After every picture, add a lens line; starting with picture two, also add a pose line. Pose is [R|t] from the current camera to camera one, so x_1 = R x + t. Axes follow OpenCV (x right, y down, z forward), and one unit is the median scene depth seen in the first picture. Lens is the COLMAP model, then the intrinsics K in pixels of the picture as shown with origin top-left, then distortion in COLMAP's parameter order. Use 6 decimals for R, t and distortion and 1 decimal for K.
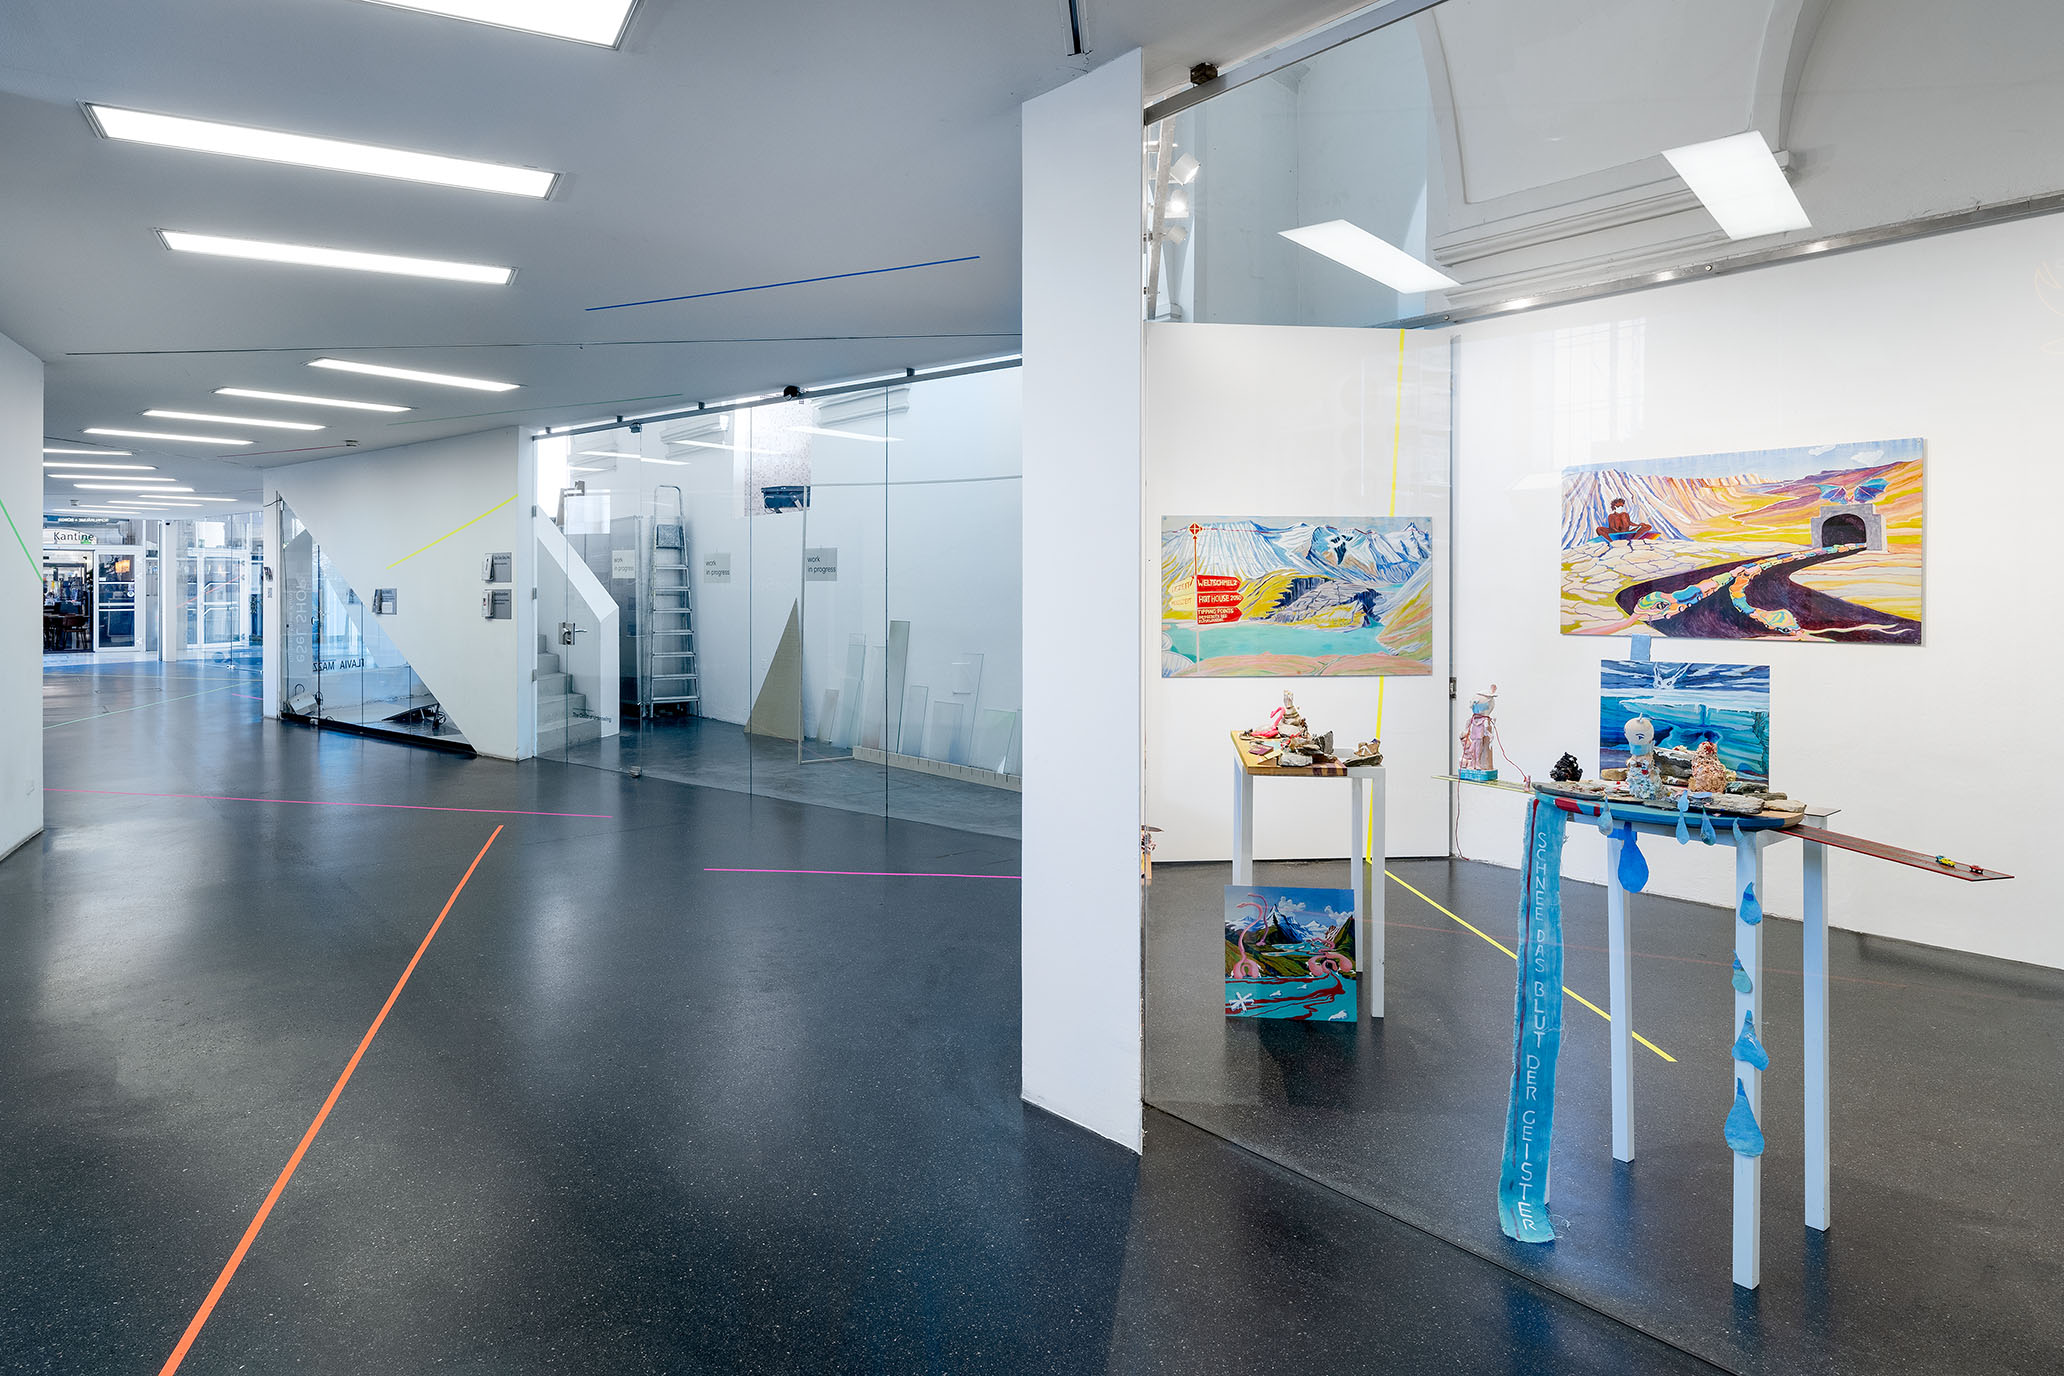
lens RADIAL K [[1206.1, 0, 976.6], [0, 1206.1, 596.6], [0, 0, 1]] dist [-0.002643, 0.000809]
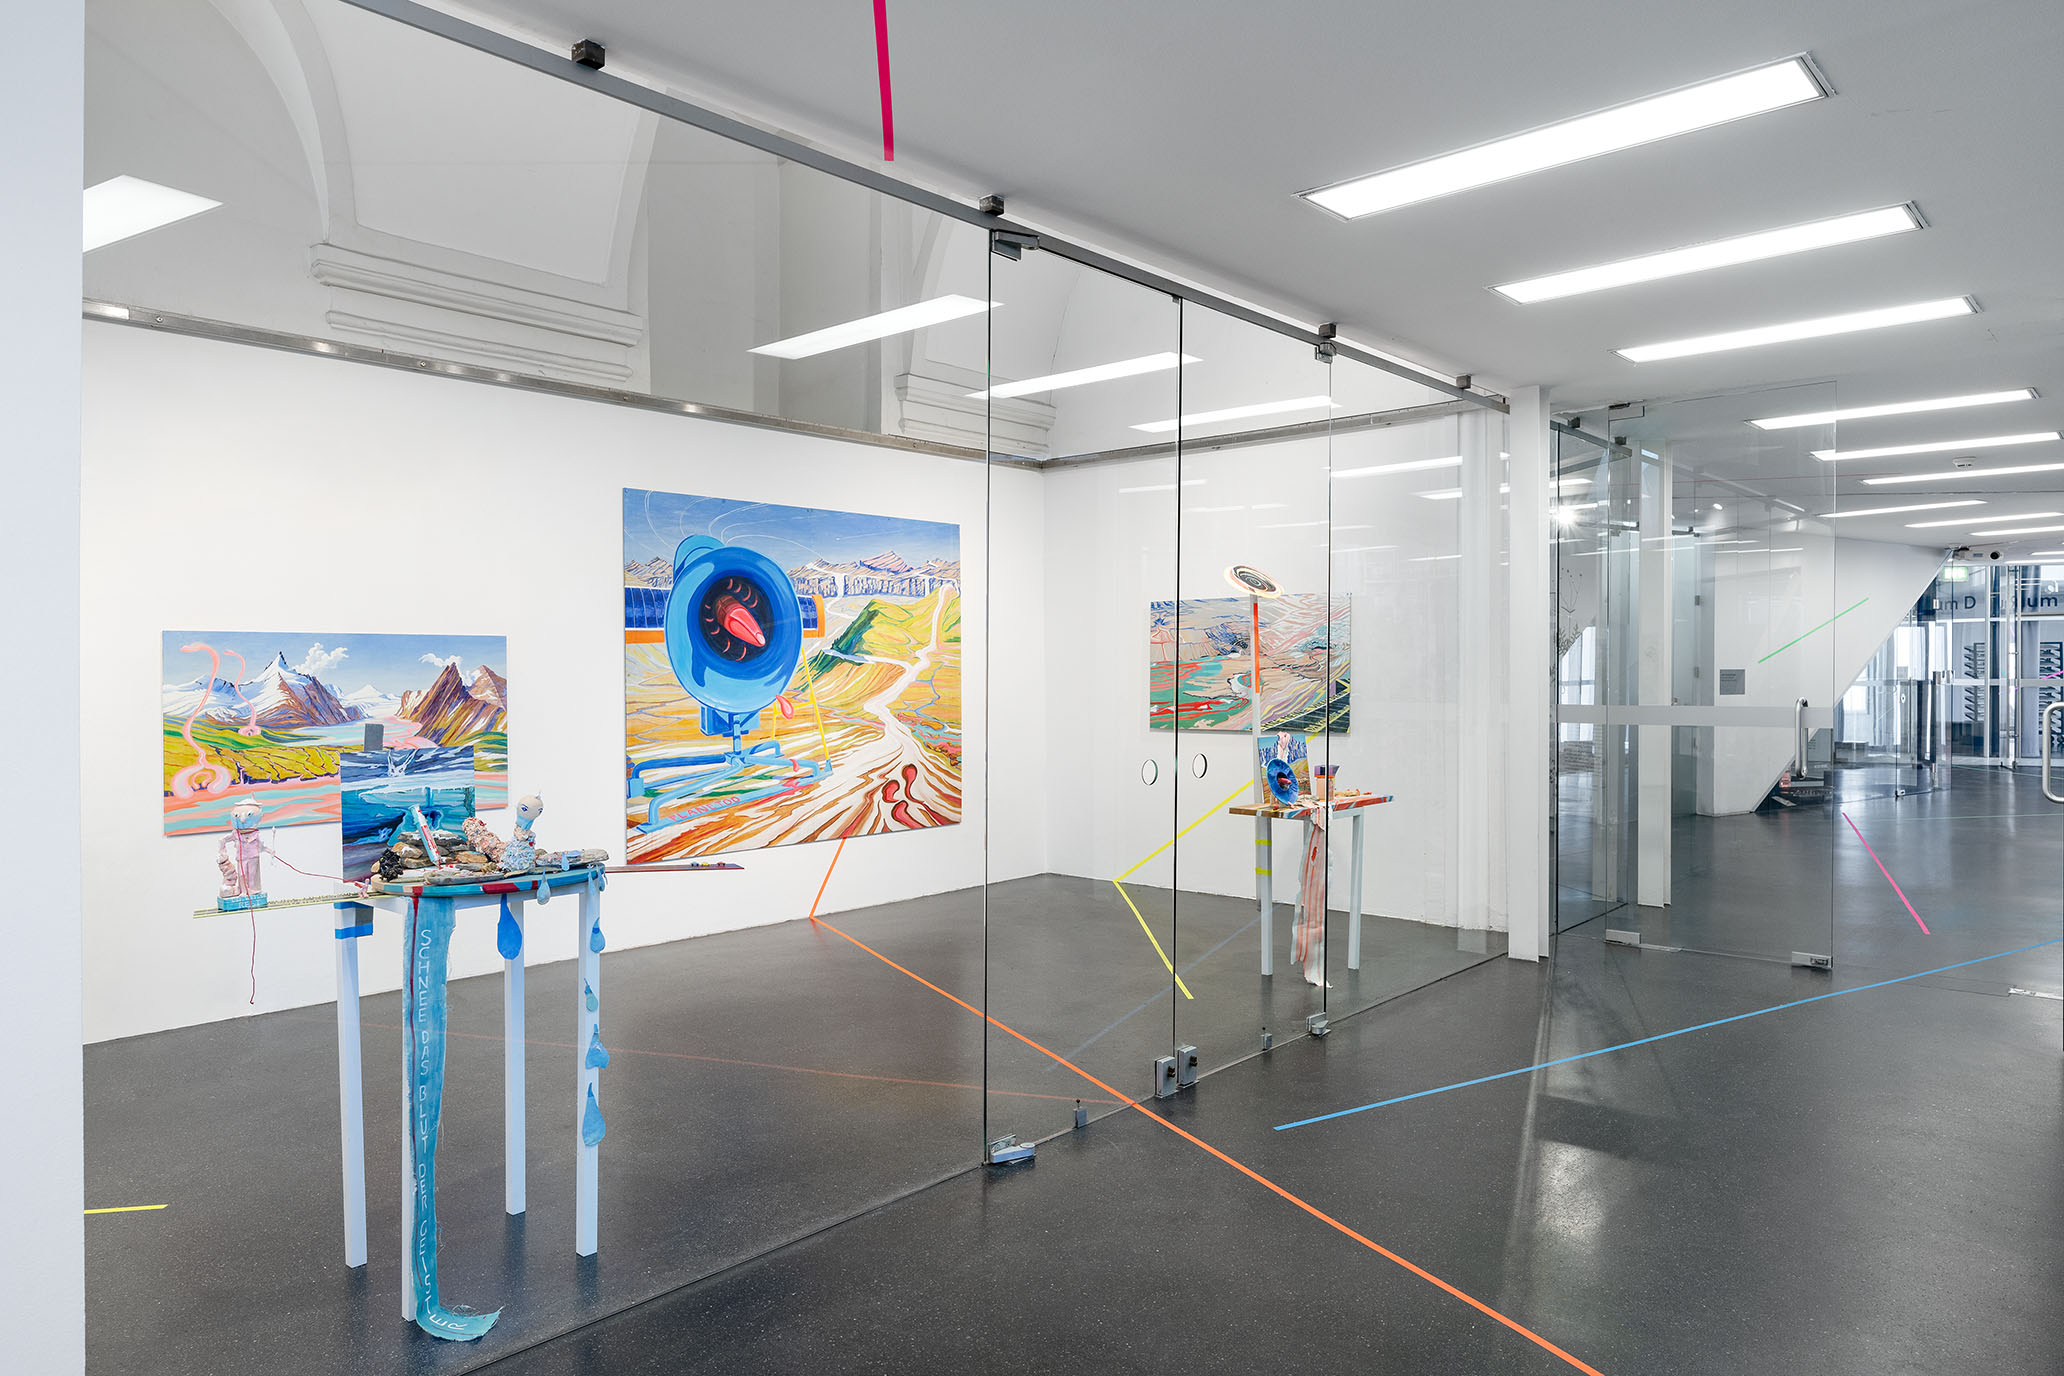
lens RADIAL K [[1341.1, 0, 1030.9], [0, 1341.1, 674.0], [0, 0, 1]] dist [-0.000710, 0.001450]
pose [[-0.177425, 0.001398, 0.984133, -0.330064], [0.013381, 0.999910, 0.000992, -0.002029], [-0.984043, 0.013345, -0.177428, 0.346012]]
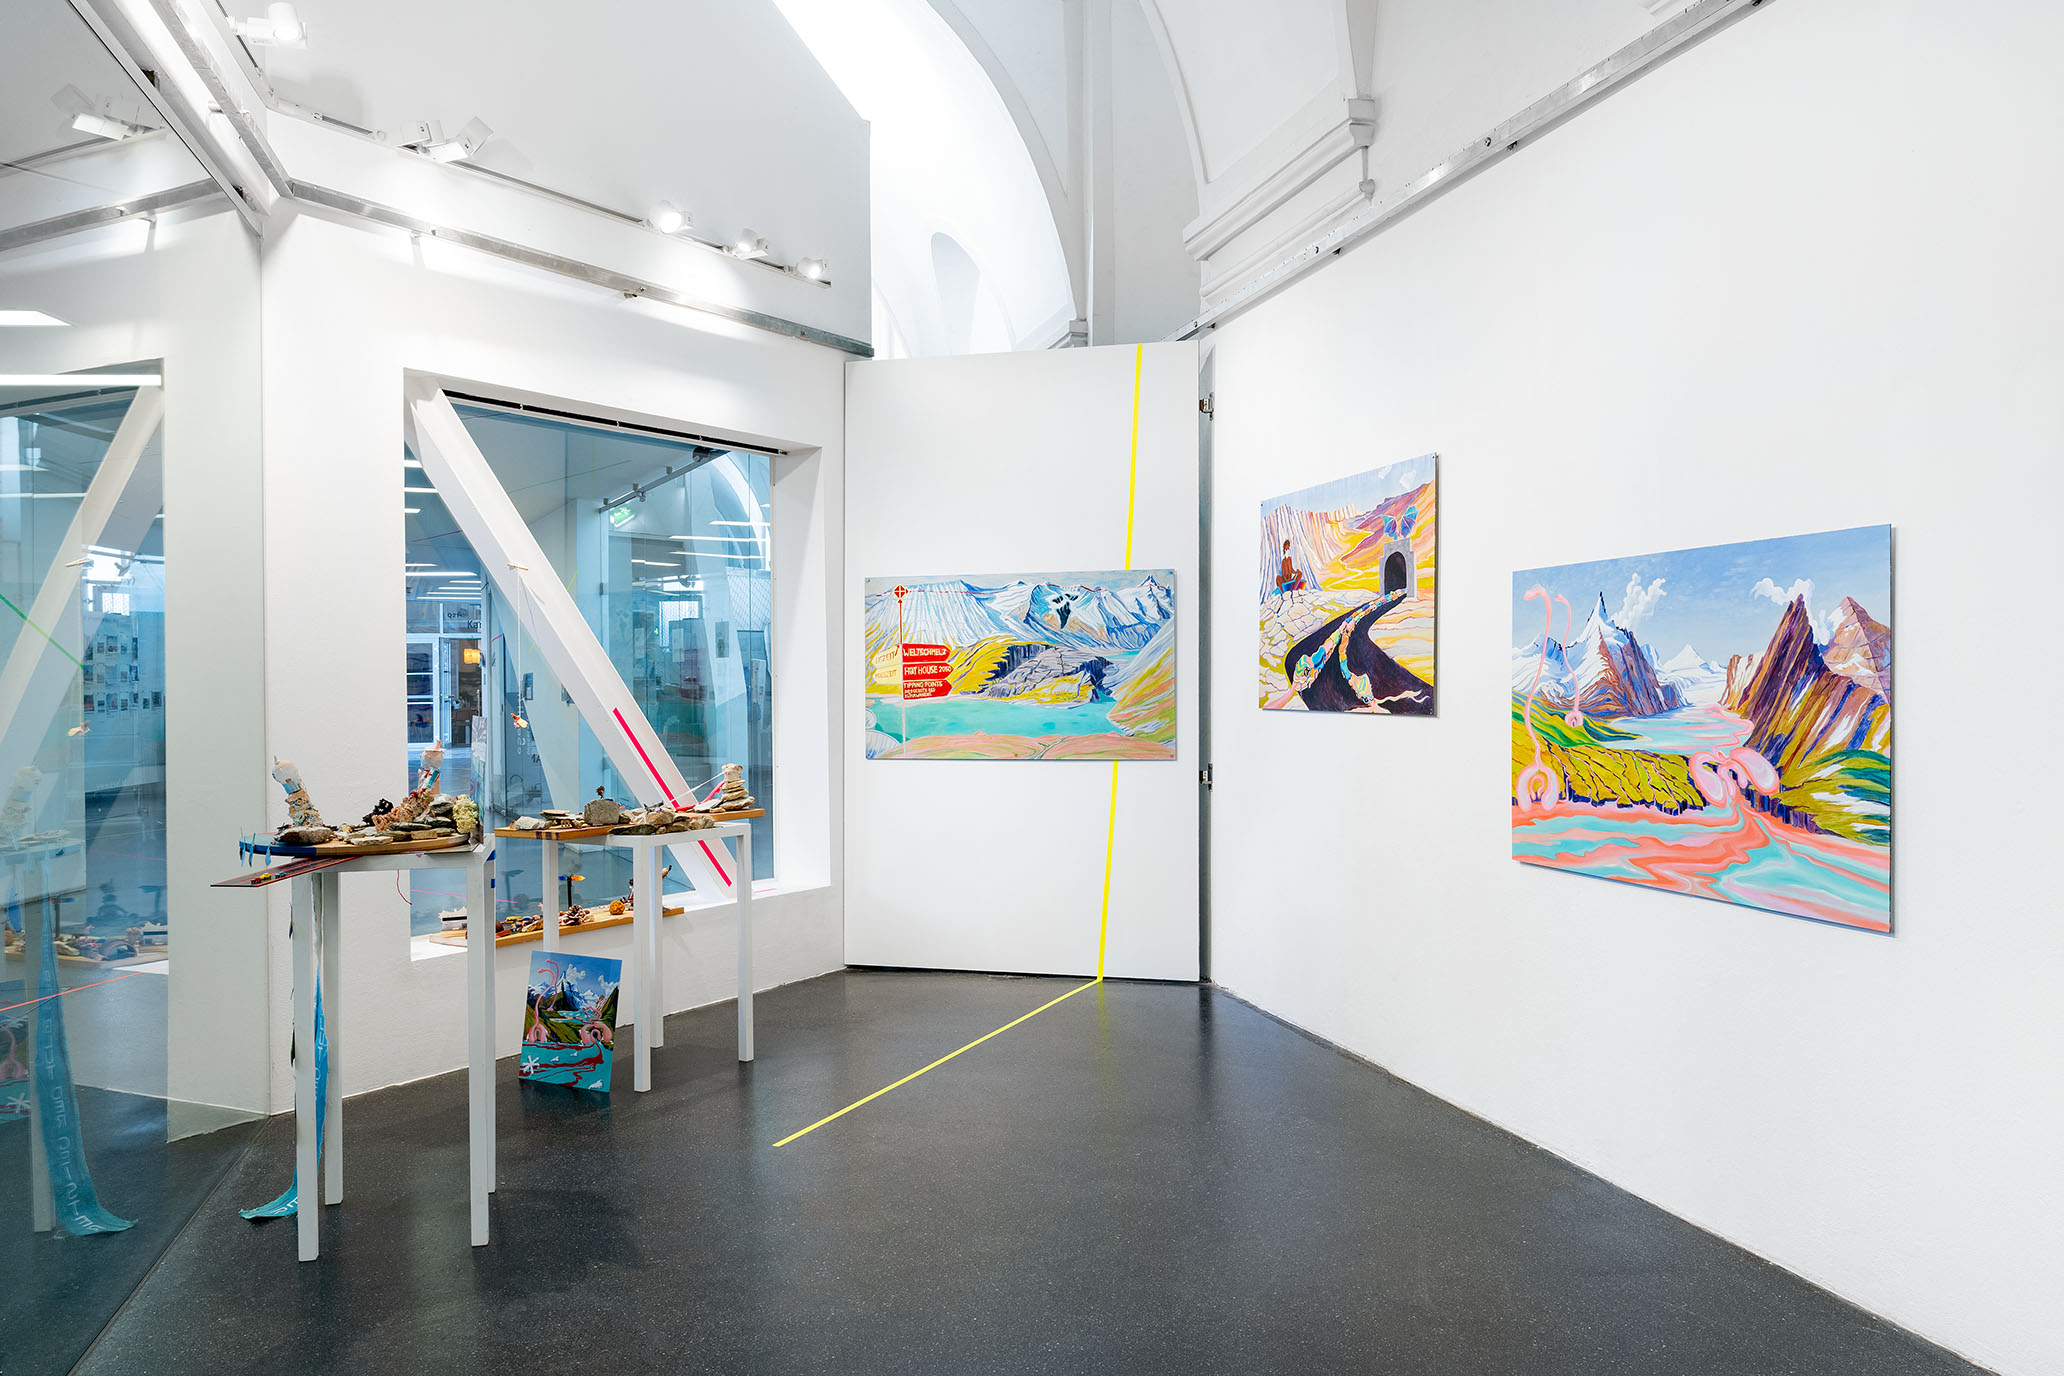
lens RADIAL K [[1626.3, 0, 1087.0], [0, 1626.3, 685.7], [0, 0, 1]] dist [-0.009185, -0.004783]
pose [[0.927573, -0.006415, -0.373586, 0.823064], [0.005948, 0.999979, -0.002403, 0.018079], [0.373594, 0.000007, 0.927592, -0.059110]]
